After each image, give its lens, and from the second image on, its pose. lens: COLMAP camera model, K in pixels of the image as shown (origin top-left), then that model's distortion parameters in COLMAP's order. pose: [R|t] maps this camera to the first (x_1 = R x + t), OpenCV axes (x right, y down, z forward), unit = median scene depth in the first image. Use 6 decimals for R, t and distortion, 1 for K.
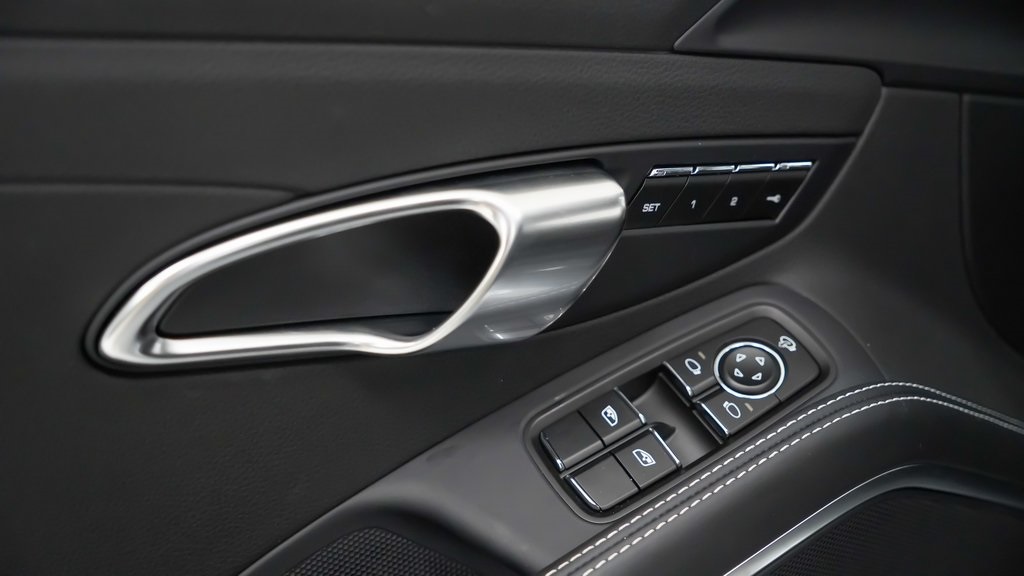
lens RADIAL K [[1096.8, 0, 502.0], [0, 1096.8, 286.3], [0, 0, 1]] dist [0.136516, 0.000000]
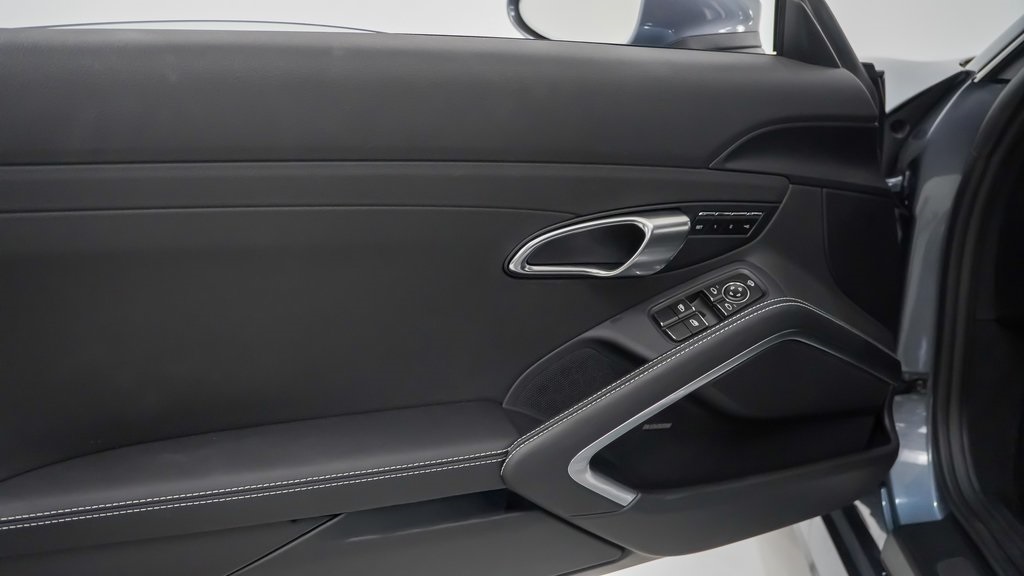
lens RADIAL K [[877.0, 0, 516.6], [0, 877.0, 284.7], [0, 0, 1]] dist [-0.091113, 0.023500]
pose [[0.998709, 0.029089, -0.041645, -0.201104], [-0.030773, 0.998709, -0.040405, 0.157366], [0.040416, 0.041634, 0.998315, -1.046618]]
